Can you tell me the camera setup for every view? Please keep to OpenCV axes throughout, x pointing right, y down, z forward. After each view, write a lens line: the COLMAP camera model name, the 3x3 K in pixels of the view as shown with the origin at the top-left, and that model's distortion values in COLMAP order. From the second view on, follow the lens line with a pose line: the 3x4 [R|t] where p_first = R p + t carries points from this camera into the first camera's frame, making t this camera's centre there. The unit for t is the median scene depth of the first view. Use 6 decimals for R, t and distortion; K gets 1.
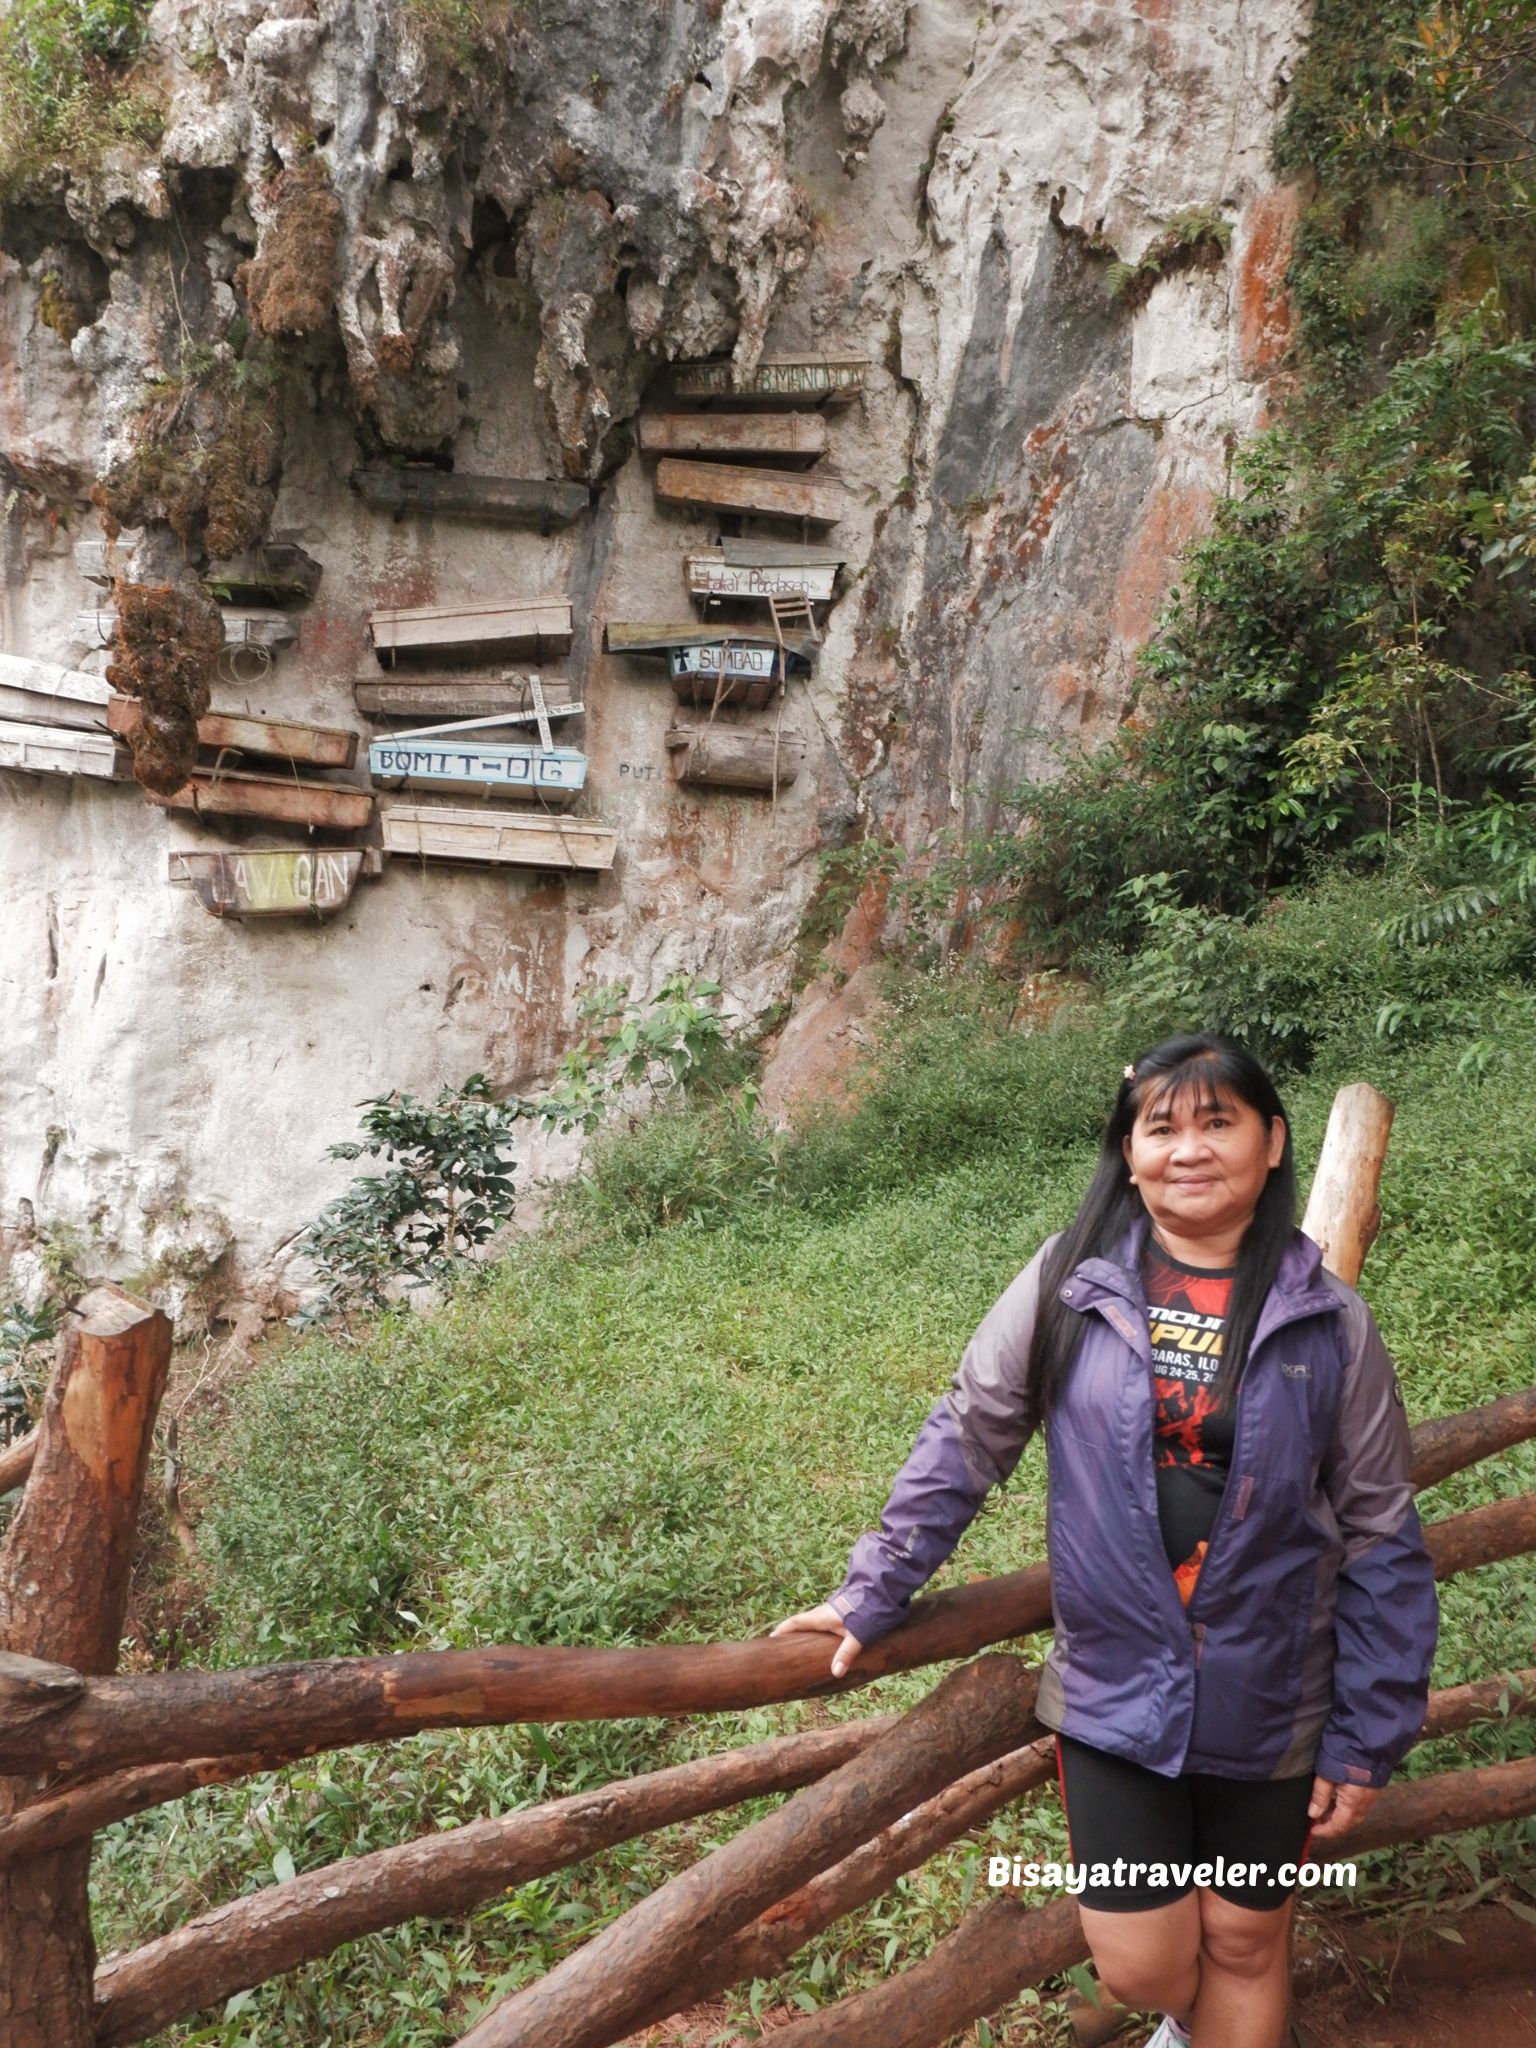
lens RADIAL K [[1752.1, 0, 757.4], [0, 1752.1, 1015.0], [0, 0, 1]] dist [-0.032209, 0.025658]
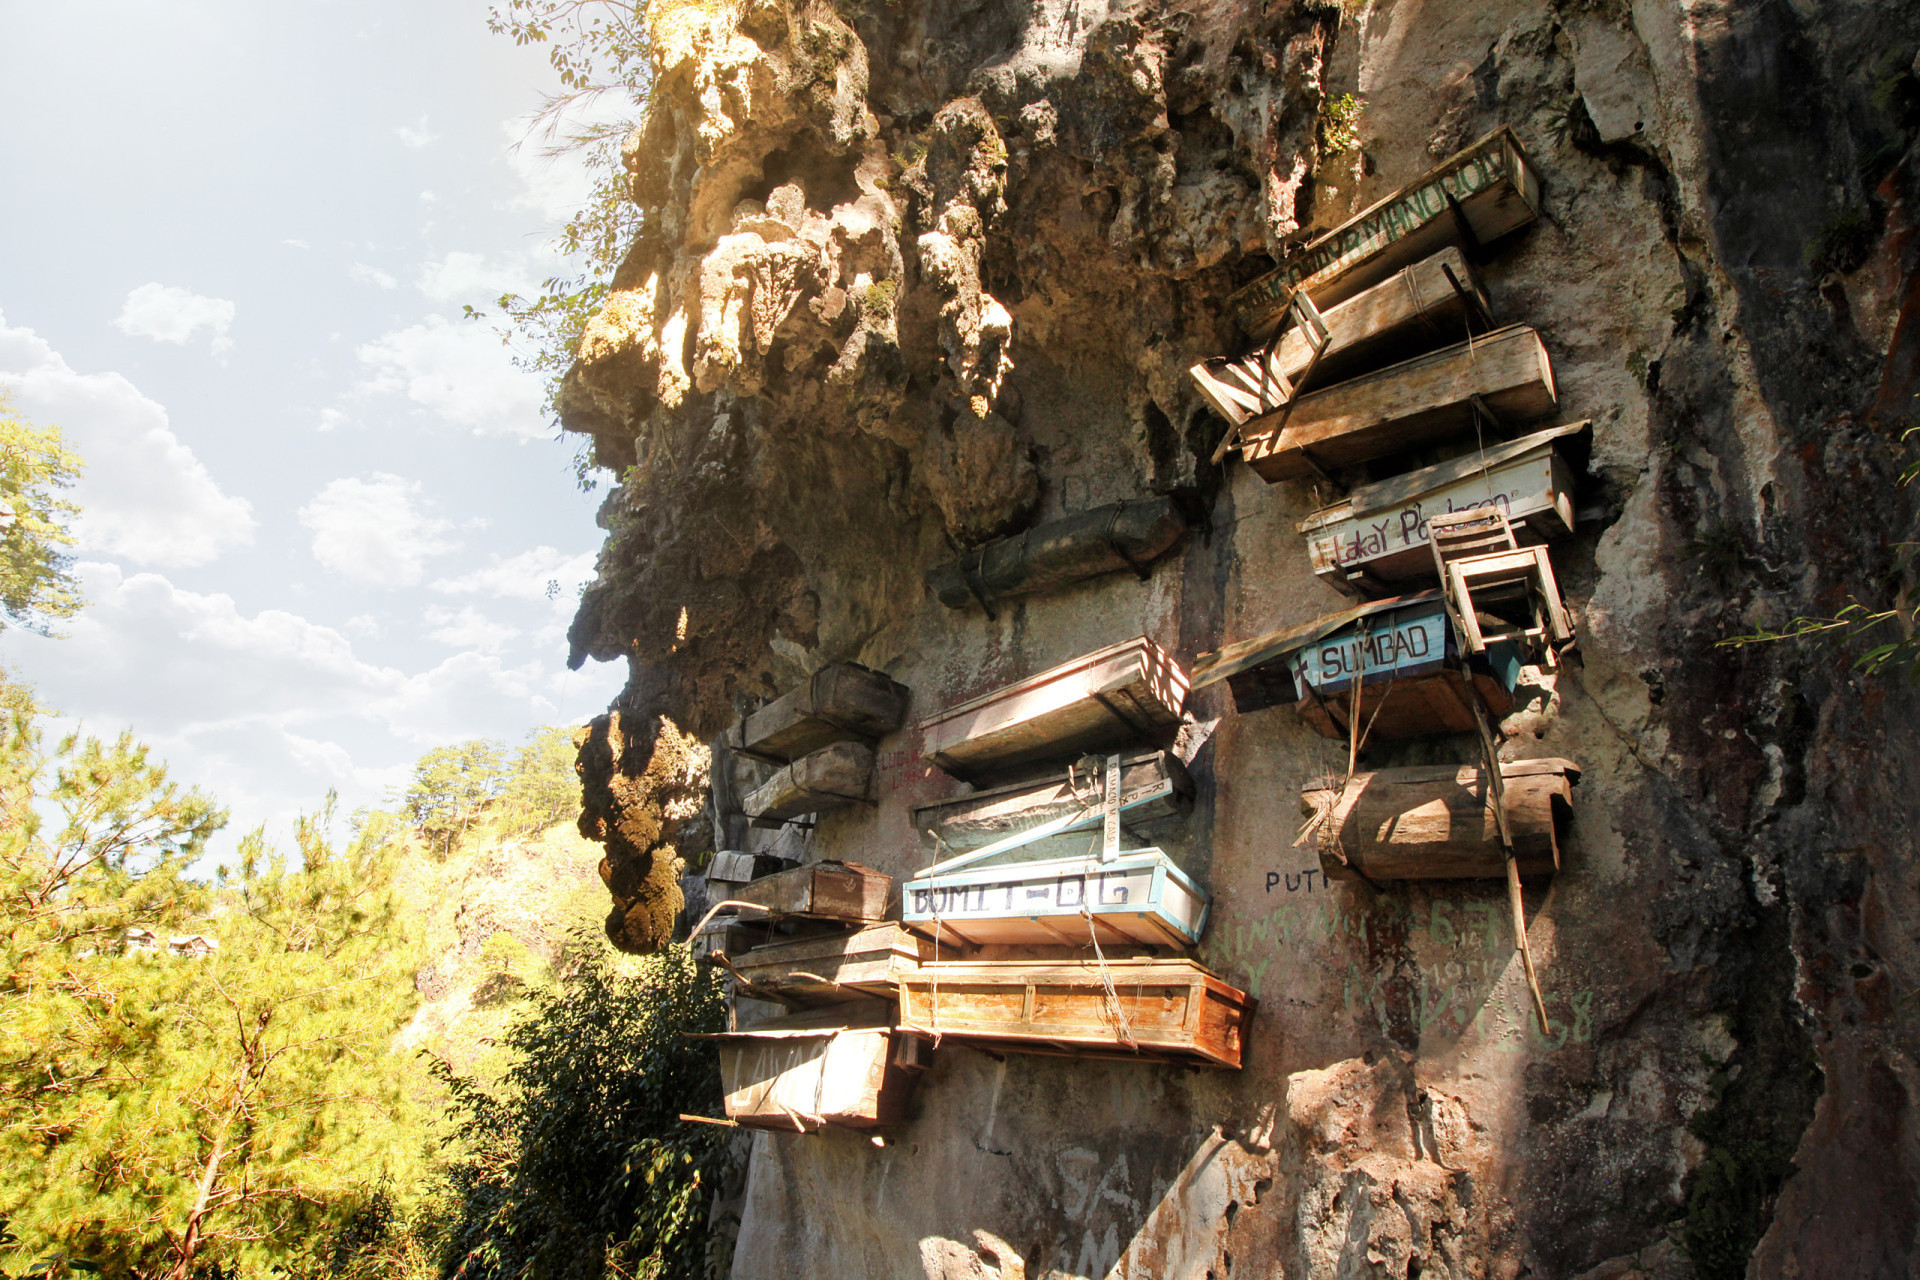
lens RADIAL K [[1074.7, 0, 979.7], [0, 1074.7, 637.6], [0, 0, 1]] dist [-0.097394, 0.078530]
pose [[0.655087, -0.303316, -0.691997, 0.142703], [-0.069934, 0.887608, -0.455260, -0.042737], [0.752310, 0.346629, 0.560248, 0.723656]]
